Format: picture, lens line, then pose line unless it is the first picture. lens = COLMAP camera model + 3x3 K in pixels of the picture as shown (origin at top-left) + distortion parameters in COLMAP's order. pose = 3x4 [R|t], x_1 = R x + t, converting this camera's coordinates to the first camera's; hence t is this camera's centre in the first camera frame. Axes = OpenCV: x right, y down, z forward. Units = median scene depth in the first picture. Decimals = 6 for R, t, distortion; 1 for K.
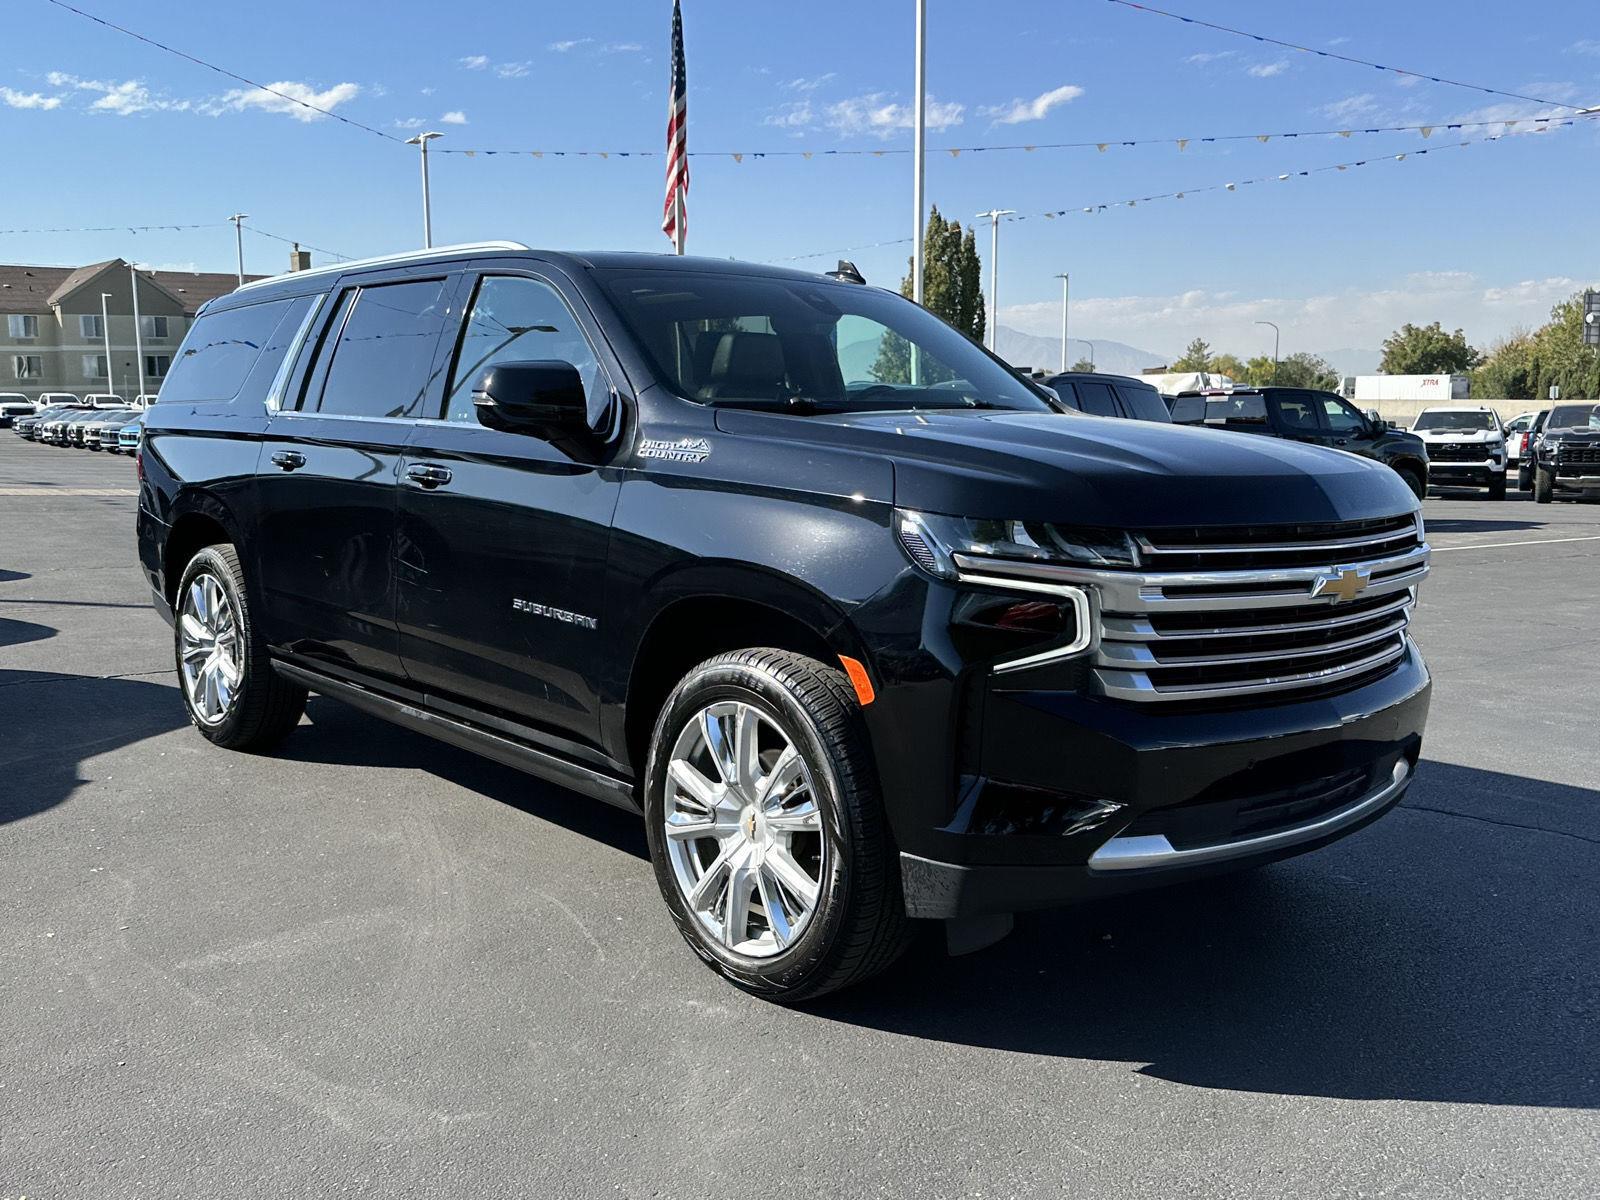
lens RADIAL K [[1452.2, 0, 811.0], [0, 1452.2, 602.9], [0, 0, 1]] dist [0.130957, -0.216568]
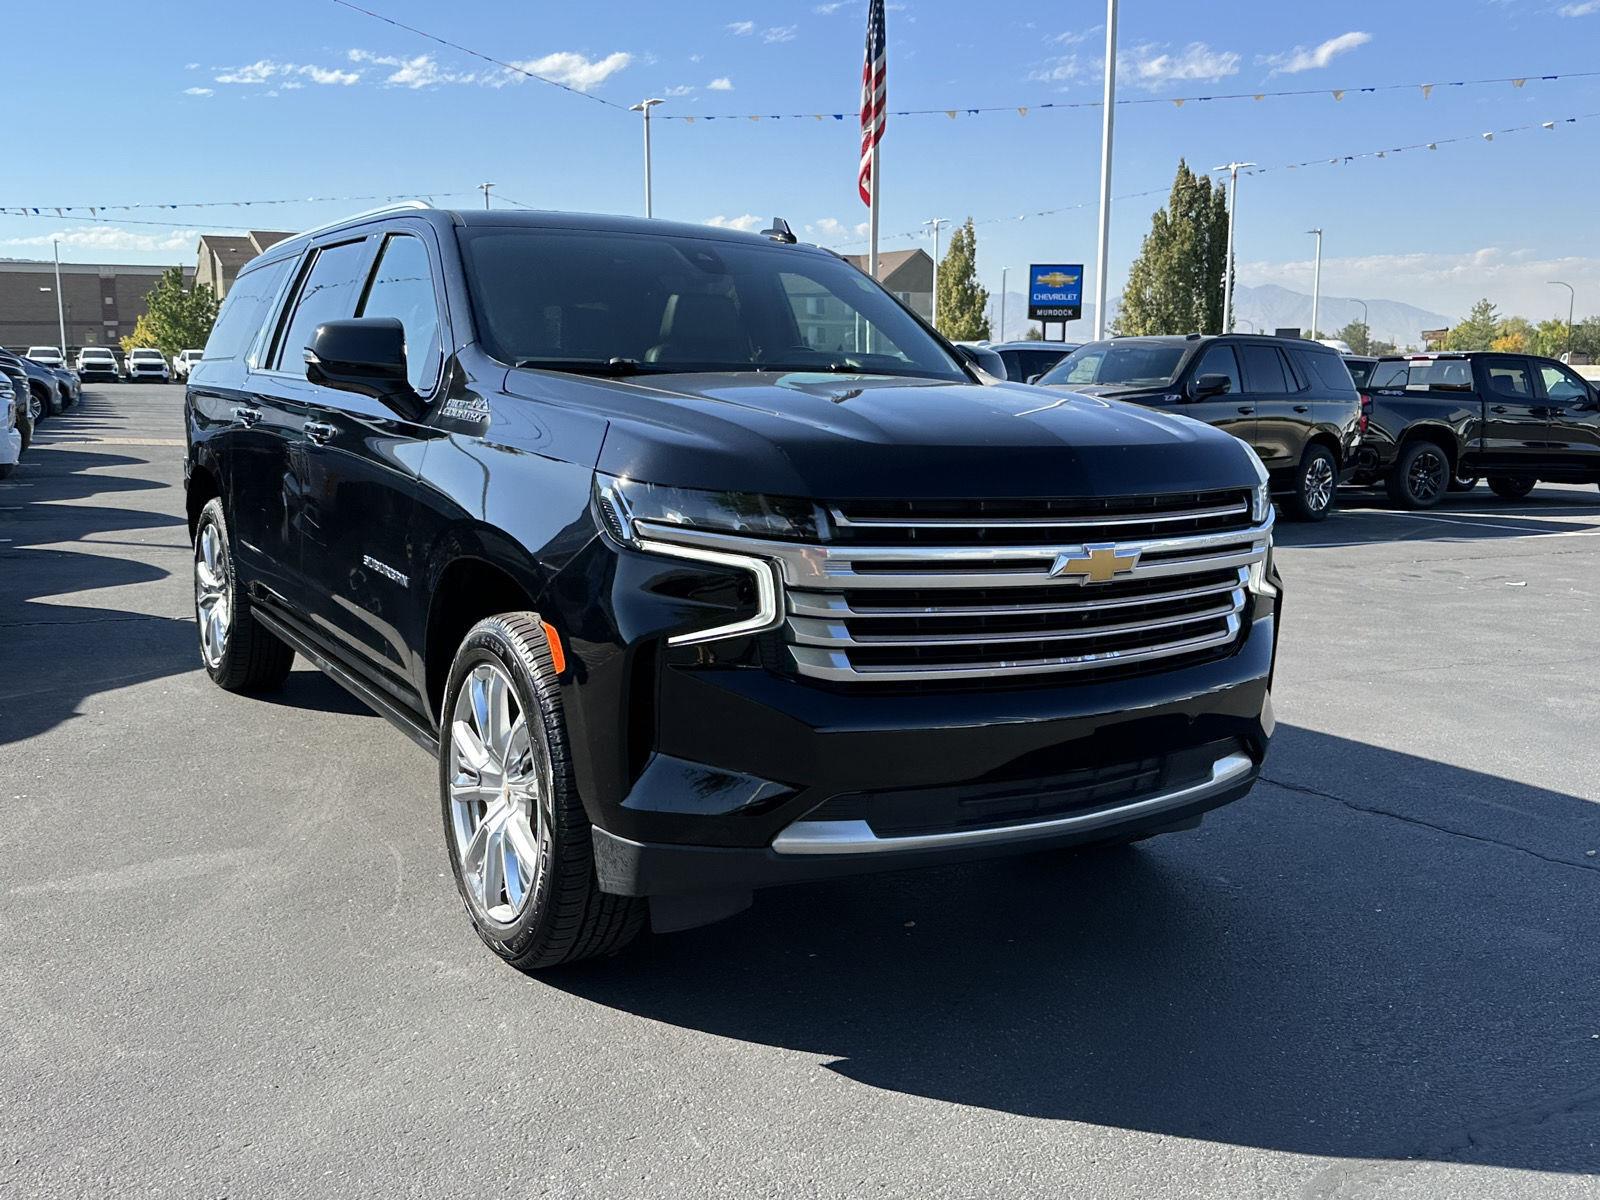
lens RADIAL K [[1456.7, 0, 806.5], [0, 1456.7, 596.2], [0, 0, 1]] dist [0.135690, -0.296311]
pose [[0.985449, 0.033578, -0.166620, 0.284454], [-0.030187, 0.999283, 0.022845, -0.007133], [0.167267, -0.017483, 0.985757, 0.046849]]
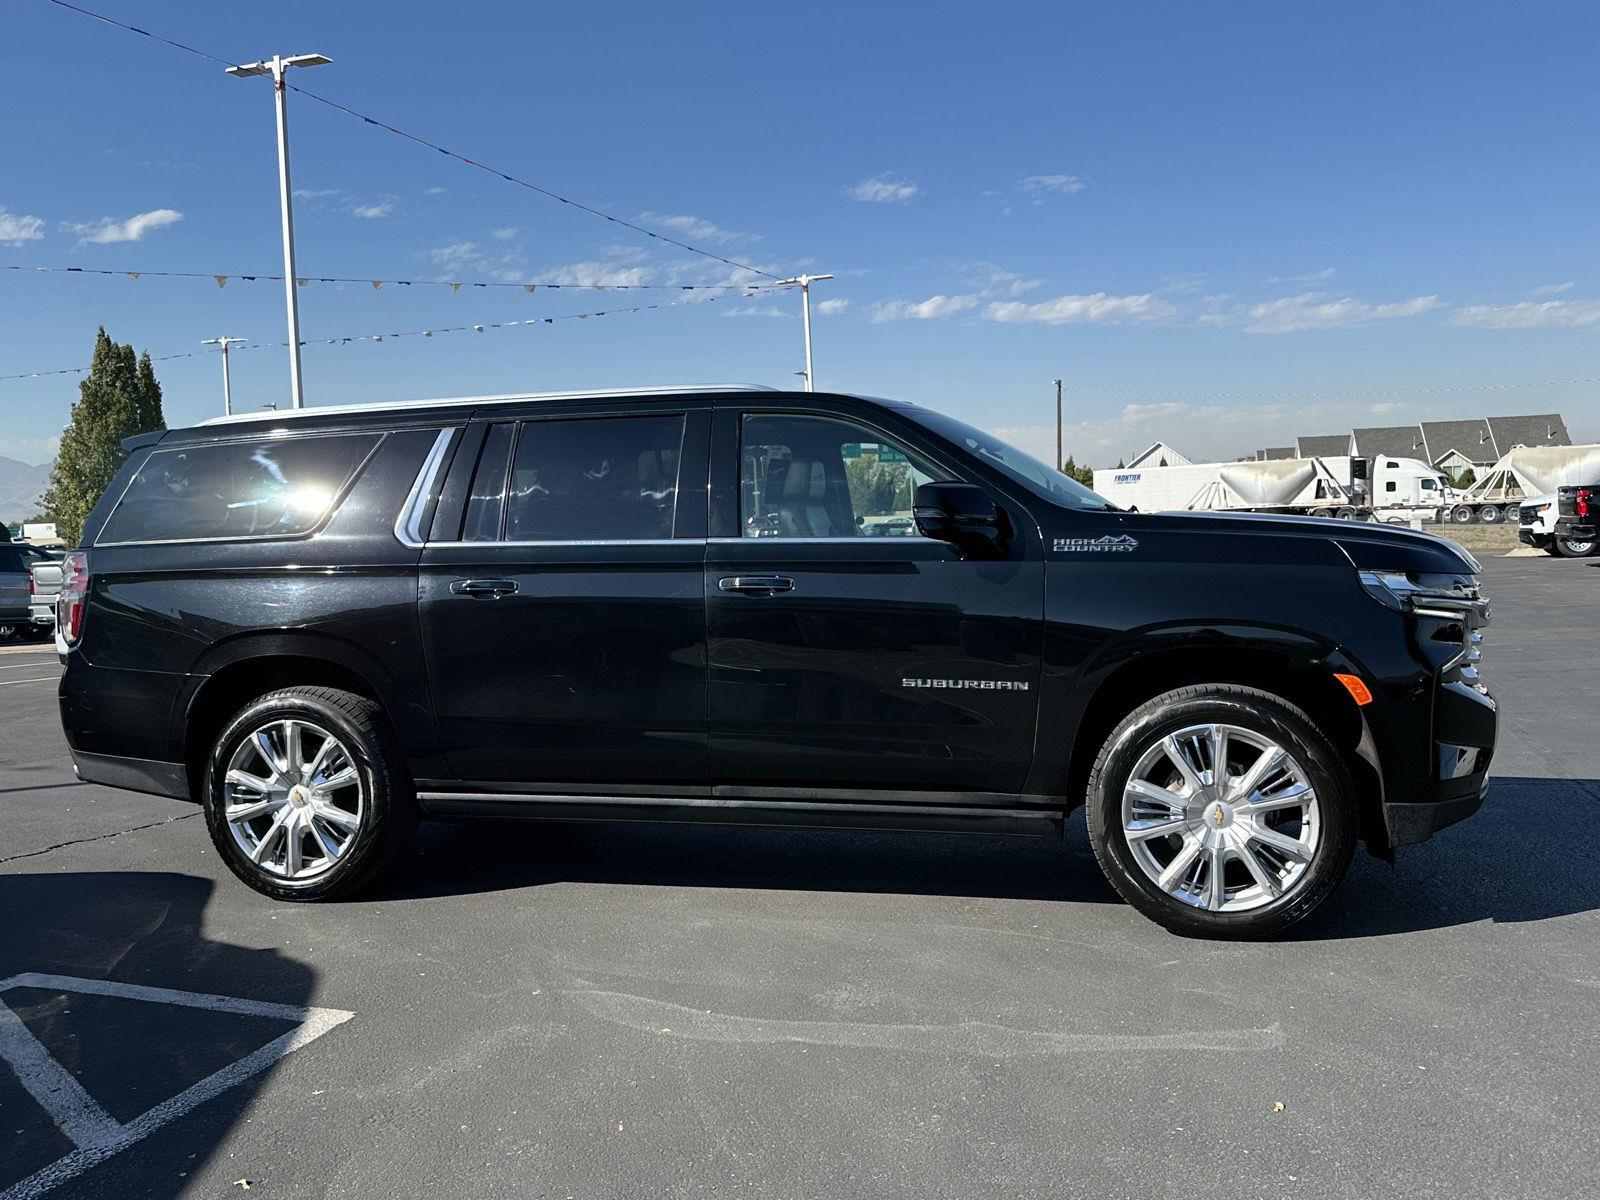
lens RADIAL K [[1452.2, 0, 811.0], [0, 1452.2, 602.9], [0, 0, 1]] dist [0.130957, -0.216568]
pose [[0.846256, -0.058293, 0.529578, -0.943144], [0.104435, 0.992863, -0.057596, -0.003263], [-0.522440, 0.104047, 0.846304, 0.026651]]
